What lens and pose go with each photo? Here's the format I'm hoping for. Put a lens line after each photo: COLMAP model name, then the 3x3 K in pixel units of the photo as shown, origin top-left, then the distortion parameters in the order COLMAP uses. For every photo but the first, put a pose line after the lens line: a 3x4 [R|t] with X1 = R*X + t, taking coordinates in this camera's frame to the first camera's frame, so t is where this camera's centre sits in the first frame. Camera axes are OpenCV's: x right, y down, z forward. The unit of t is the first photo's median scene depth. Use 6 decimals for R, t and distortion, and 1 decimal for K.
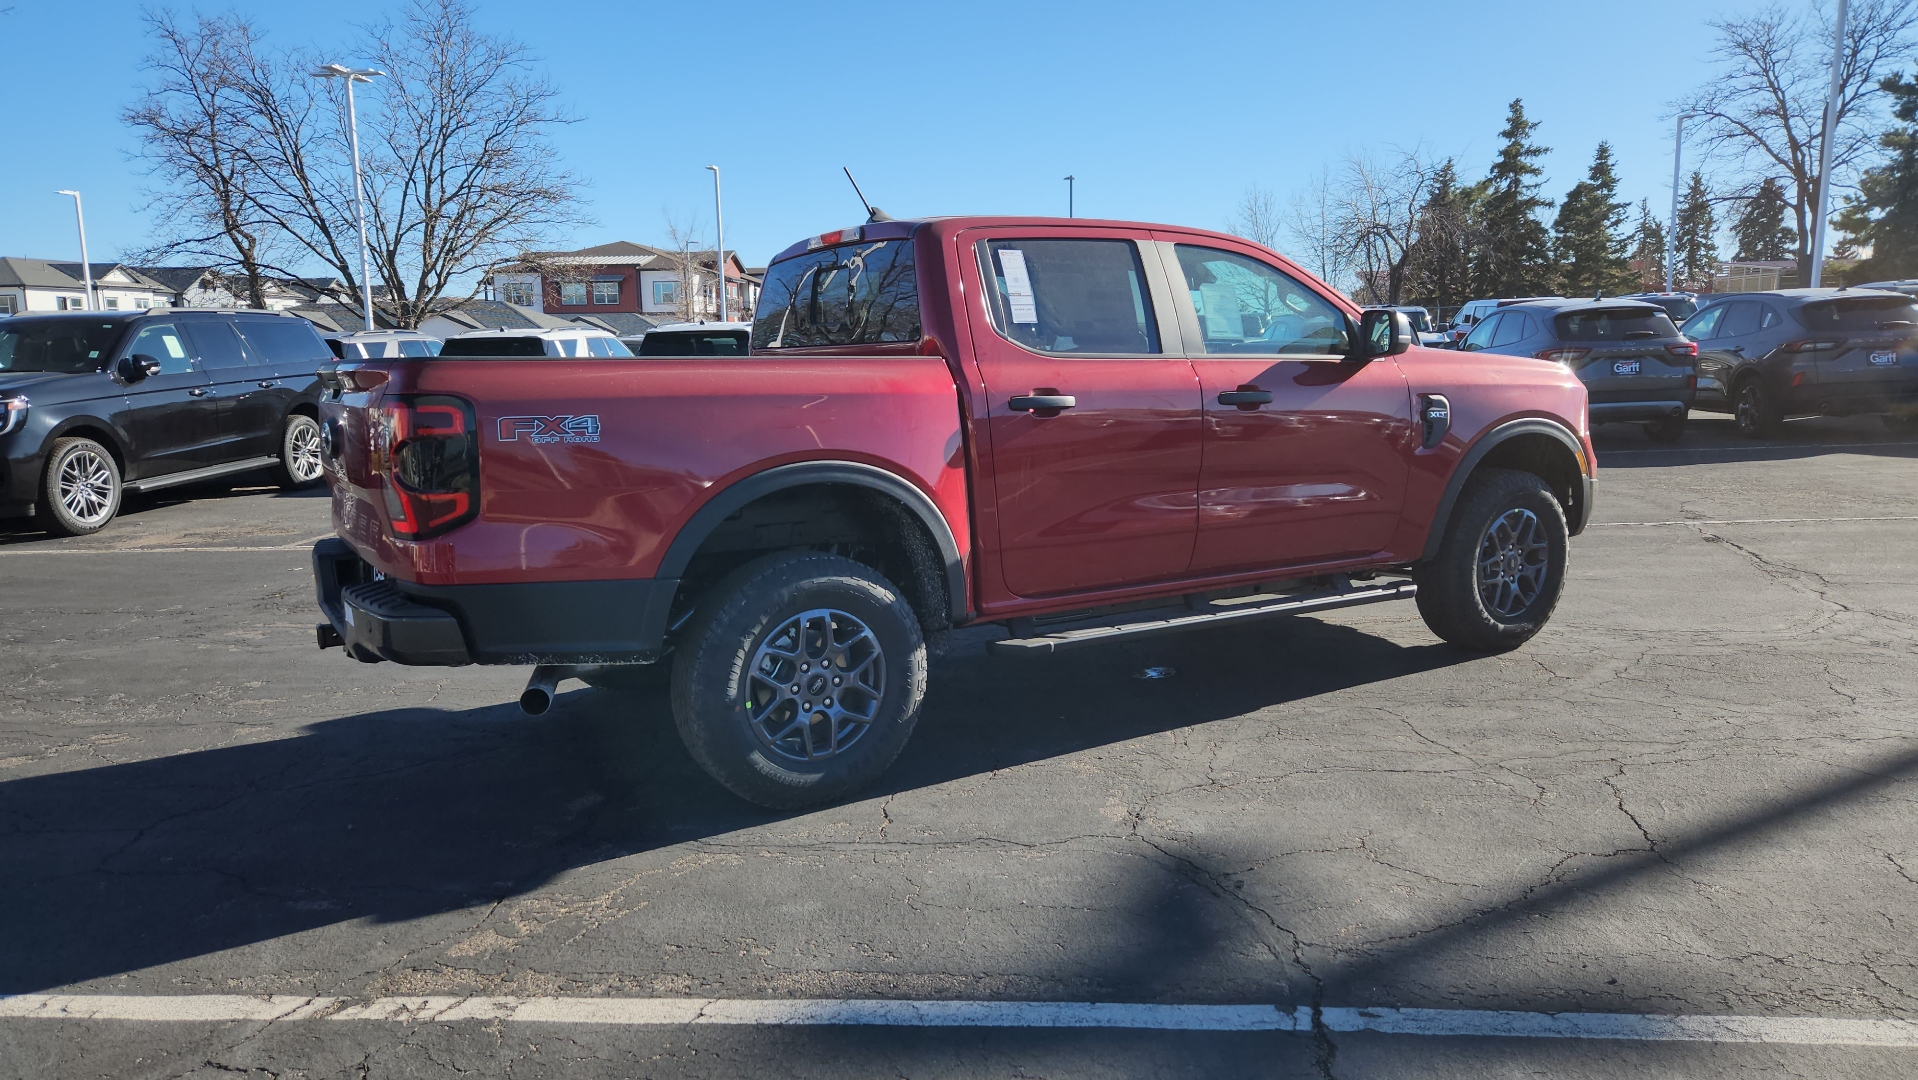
lens RADIAL K [[1284.5, 0, 935.5], [0, 1284.5, 542.3], [0, 0, 1]] dist [0.075688, -0.059391]
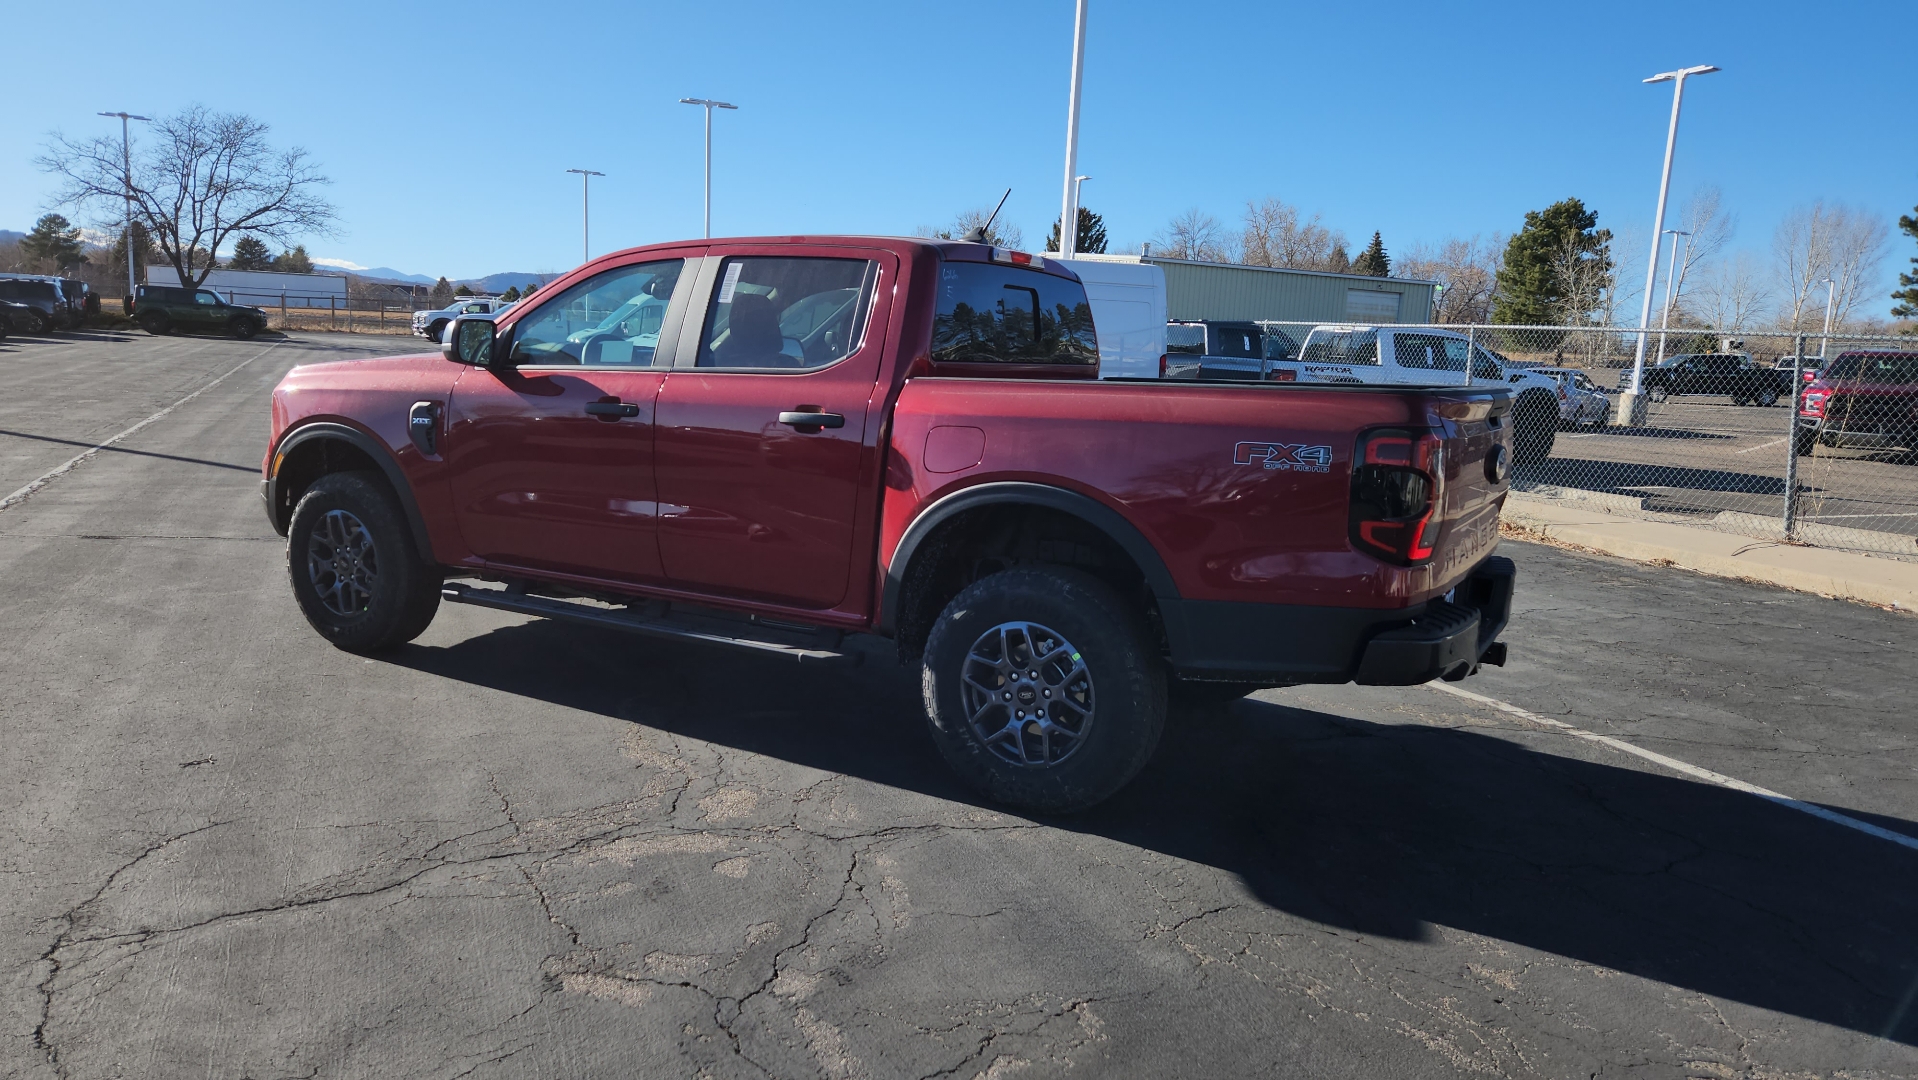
lens RADIAL K [[1272.9, 0, 945.1], [0, 1272.9, 552.3], [0, 0, 1]] dist [0.075864, -0.055819]
pose [[-0.497475, -0.129107, 0.857817, -0.807927], [0.095843, 0.974628, 0.202271, -0.185668], [-0.862168, 0.182841, -0.472479, 1.335502]]
